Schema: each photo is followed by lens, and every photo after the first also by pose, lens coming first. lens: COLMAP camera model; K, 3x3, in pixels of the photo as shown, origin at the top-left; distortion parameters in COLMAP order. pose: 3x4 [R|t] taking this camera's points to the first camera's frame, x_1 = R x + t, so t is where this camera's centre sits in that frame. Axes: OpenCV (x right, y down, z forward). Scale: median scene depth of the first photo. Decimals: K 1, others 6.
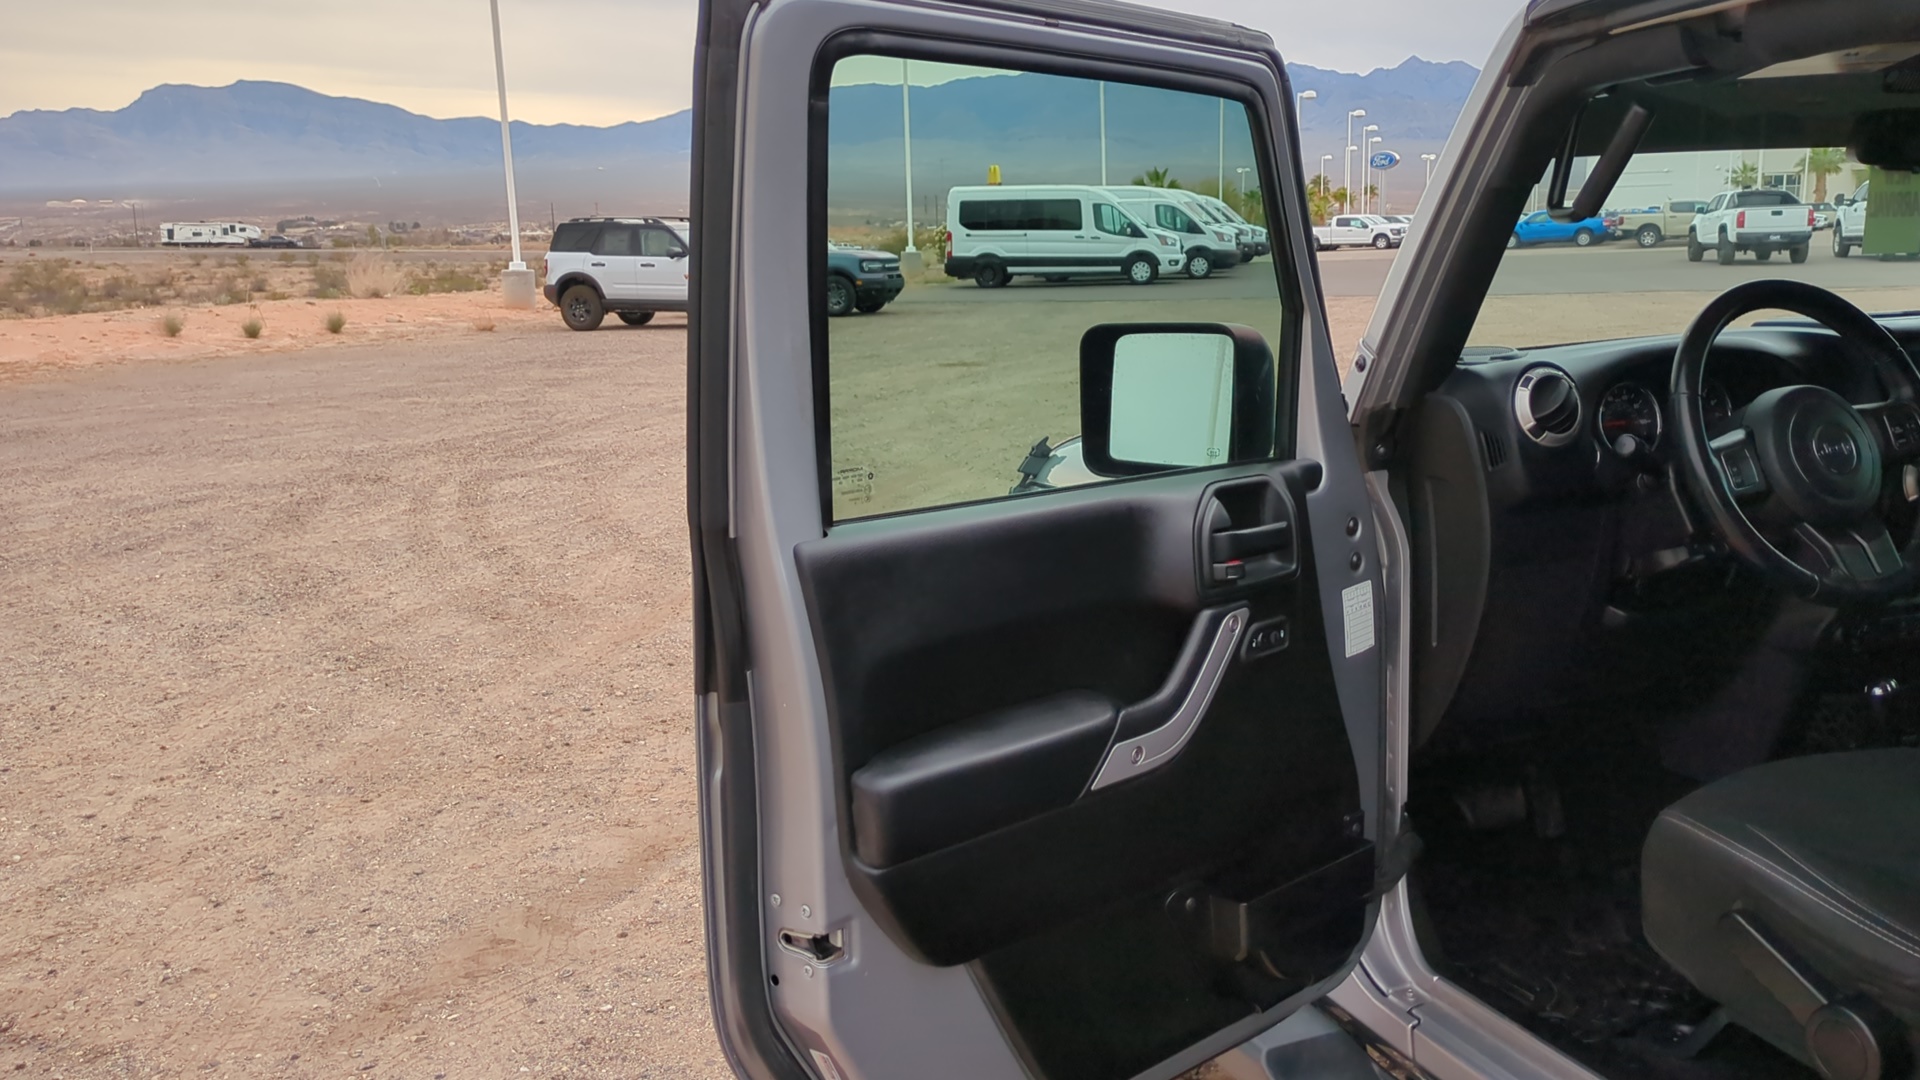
lens RADIAL K [[1633.3, 0, 975.3], [0, 1633.3, 551.7], [0, 0, 1]] dist [0.077427, -0.100711]
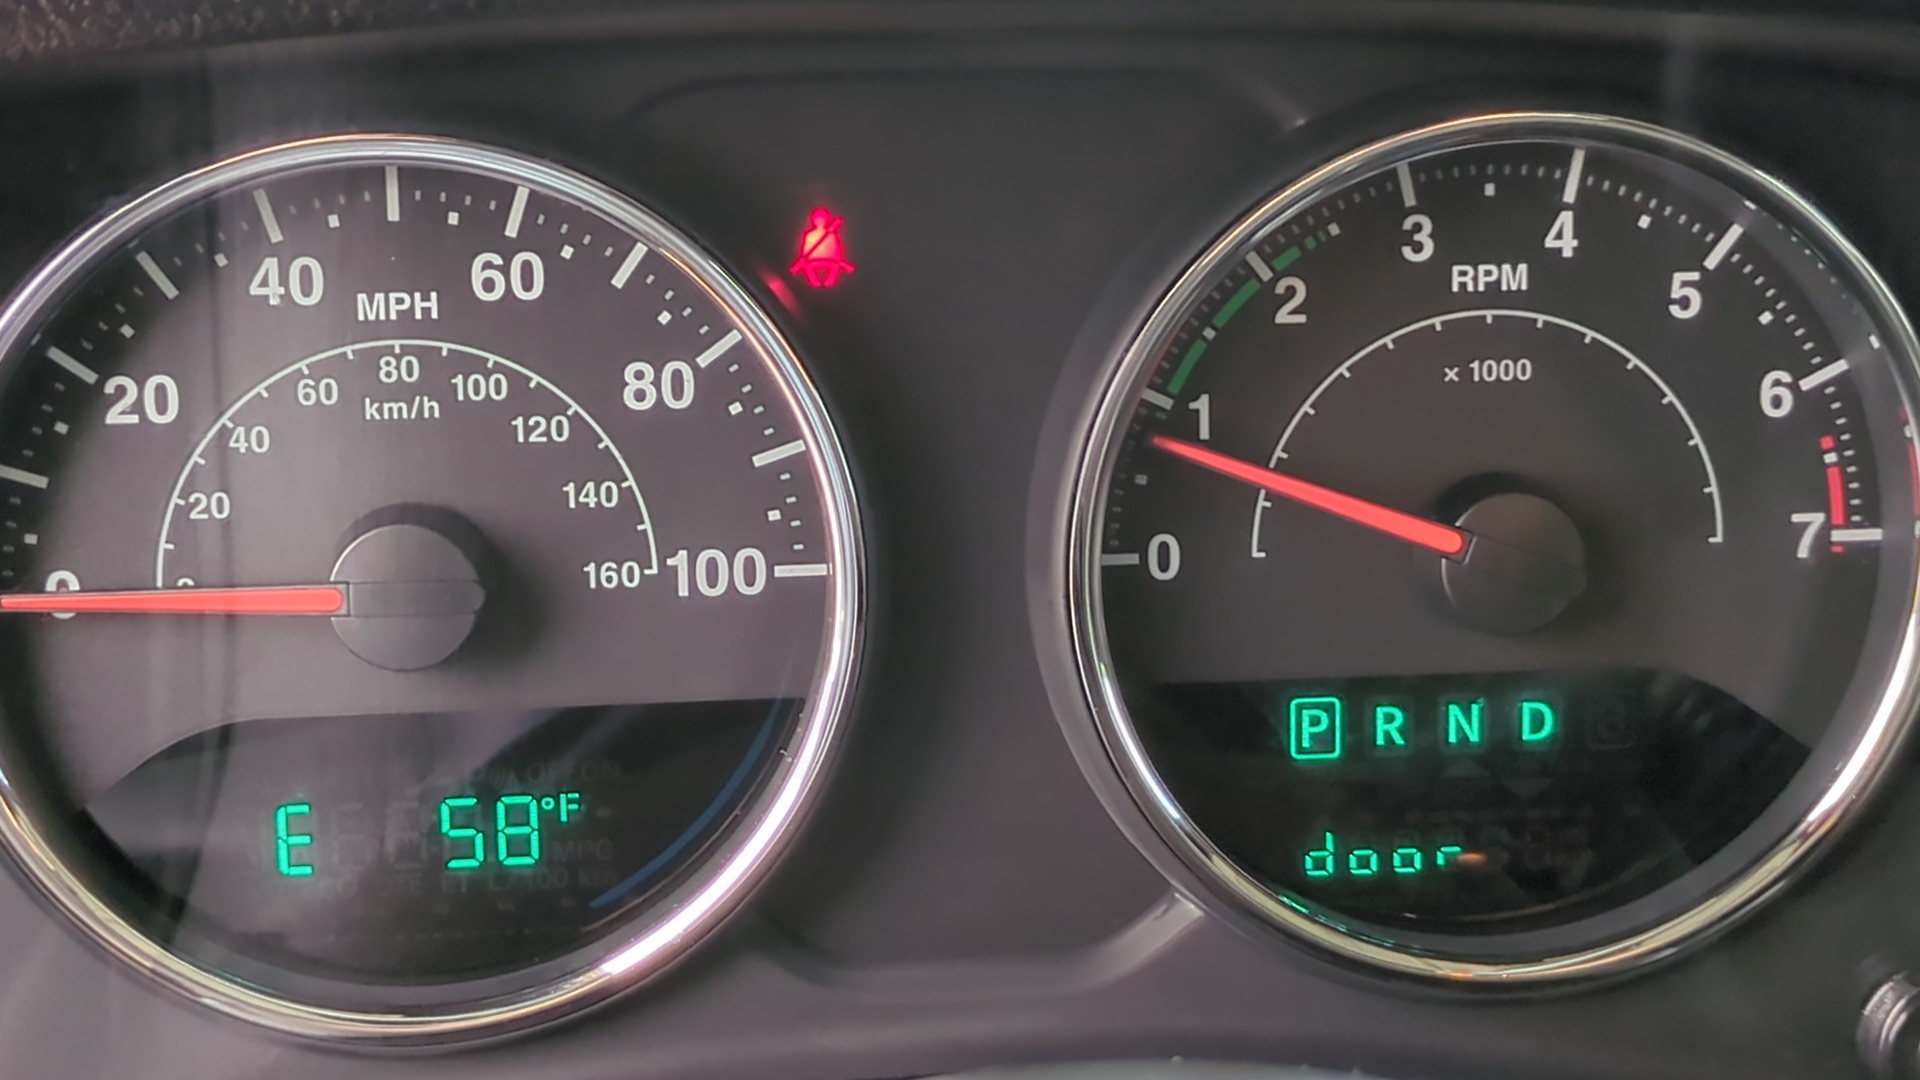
lens RADIAL K [[1308.1, 0, 993.2], [0, 1308.1, 540.5], [0, 0, 1]] dist [0.004706, 0.001135]
pose [[0.933658, 0.140129, -0.329617, 0.475519], [-0.076125, 0.976900, 0.199677, -0.102799], [0.349983, -0.161338, 0.922758, 1.013813]]
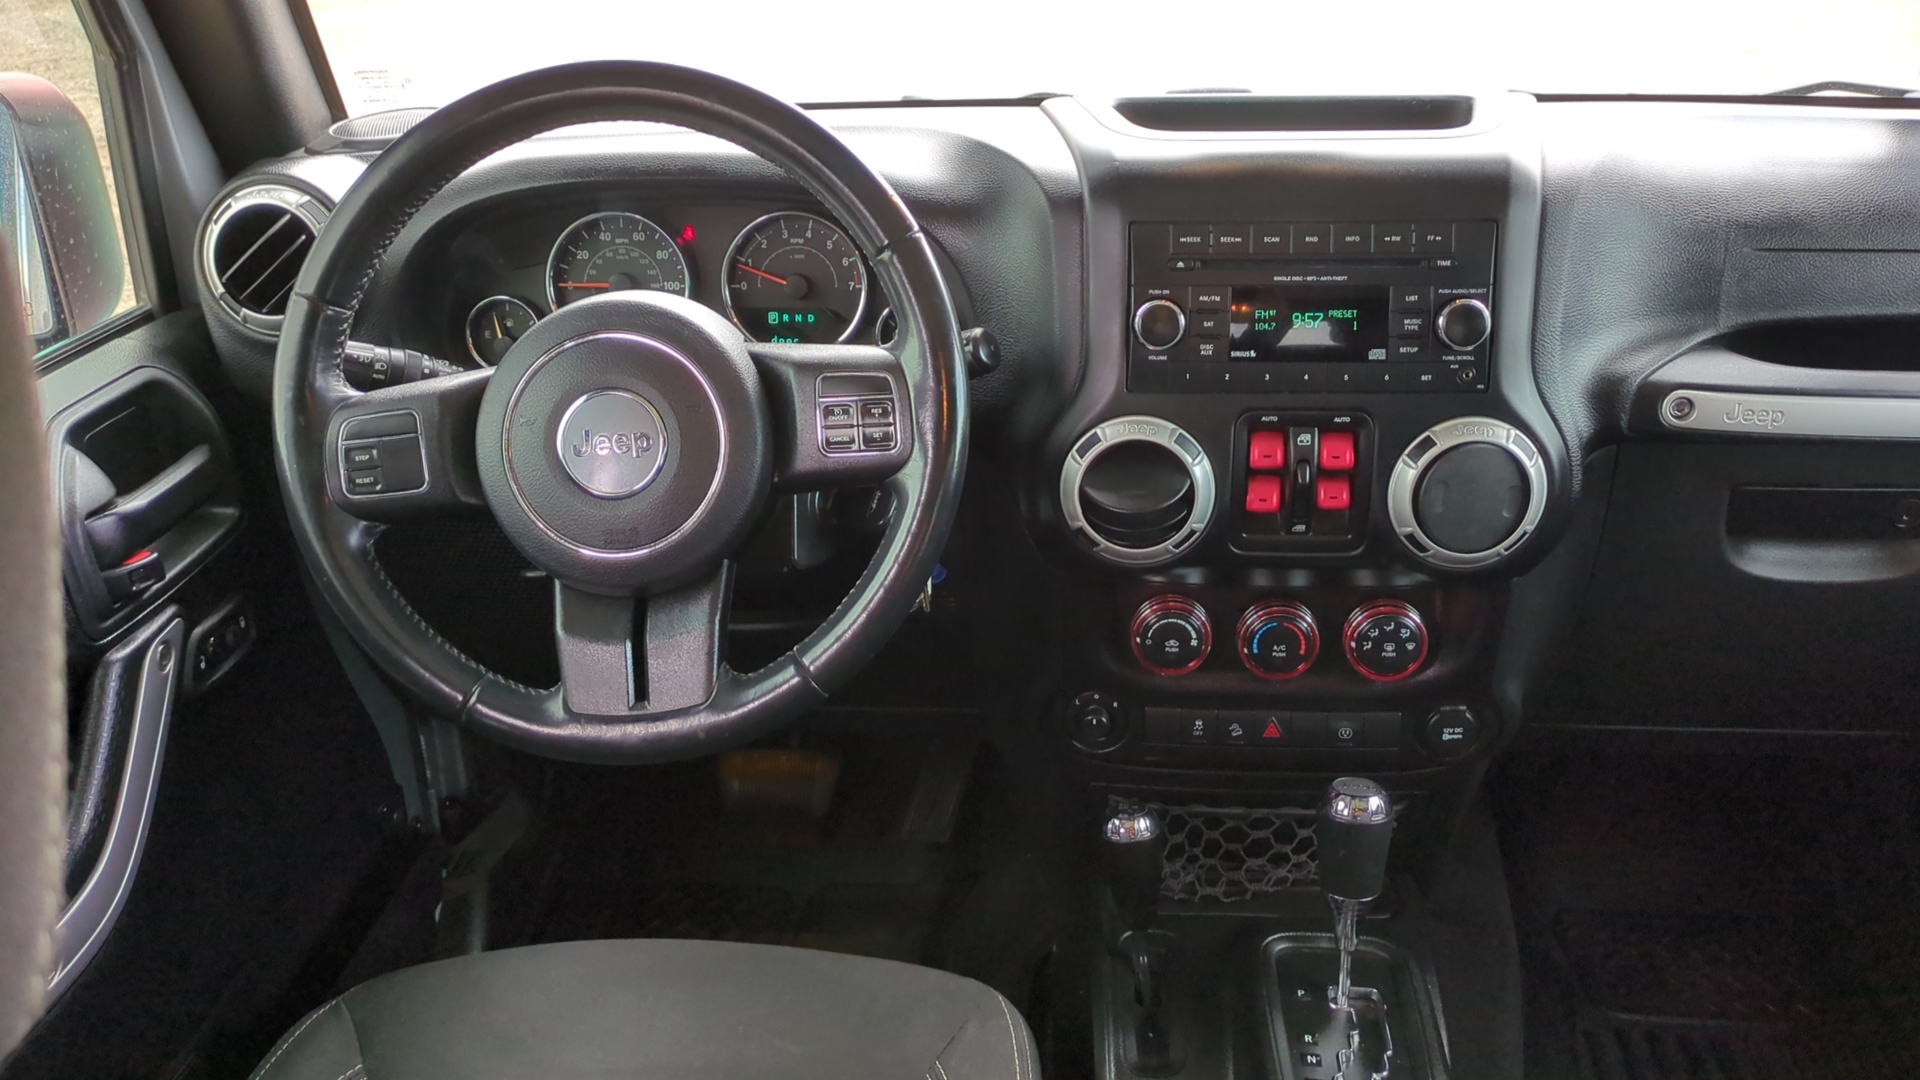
lens RADIAL K [[1625.0, 0, 972.3], [0, 1625.0, 547.3], [0, 0, 1]] dist [0.076933, -0.096887]
pose [[0.886398, 0.214629, -0.410162, 0.789748], [-0.089493, 0.948759, 0.303062, -0.182150], [0.454191, -0.231927, 0.860186, 0.604297]]
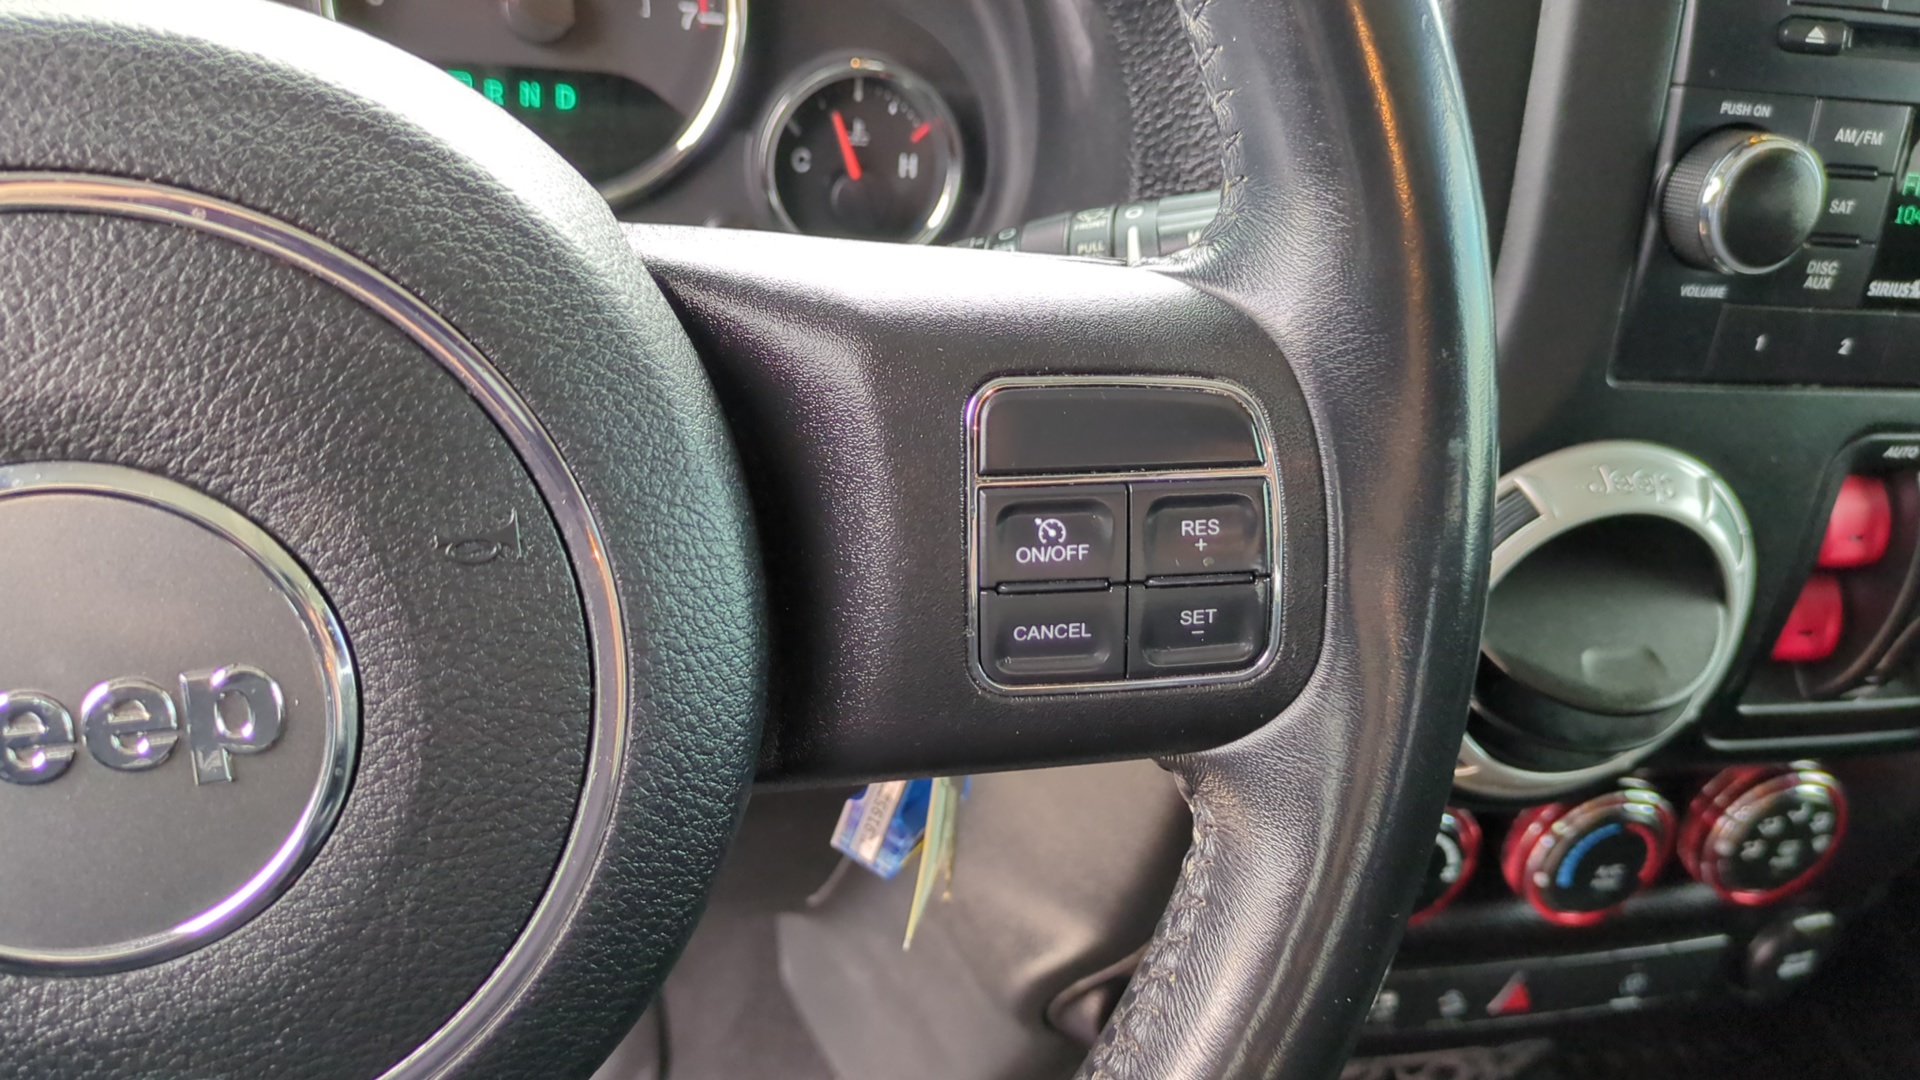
lens RADIAL K [[1658.3, 0, 967.1], [0, 1658.3, 544.0], [0, 0, 1]] dist [-0.002507, -0.006849]
pose [[0.971334, 0.235024, -0.035679, 0.554075], [-0.204588, 0.902926, 0.377980, -0.118352], [0.121050, -0.359846, 0.925126, 0.882971]]
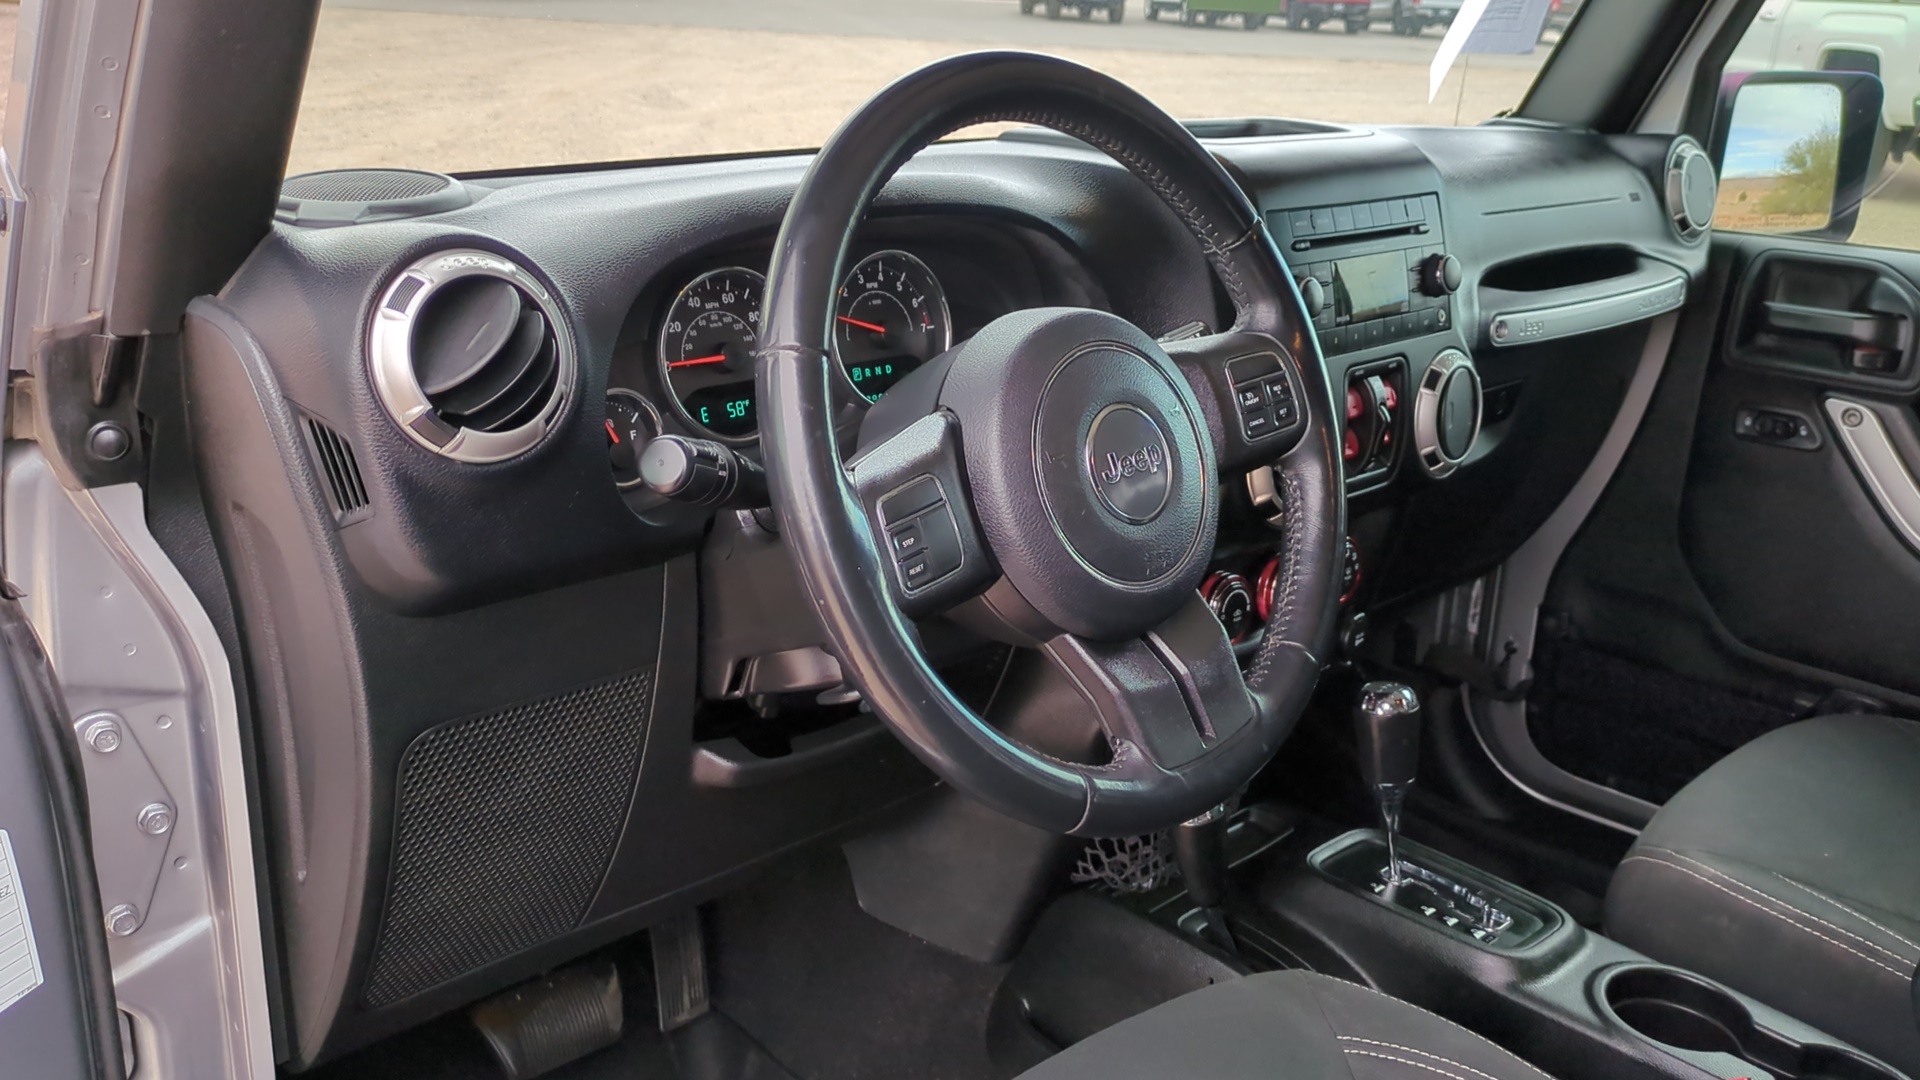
lens RADIAL K [[1629.8, 0, 960.0], [0, 1629.8, 540.0], [0, 0, 1]] dist [0.068245, -0.098532]
pose [[0.931995, -0.047707, 0.359318, 0.309981], [-0.007181, 0.988676, 0.149893, -0.102704], [-0.362400, -0.142280, 0.921098, 0.593982]]
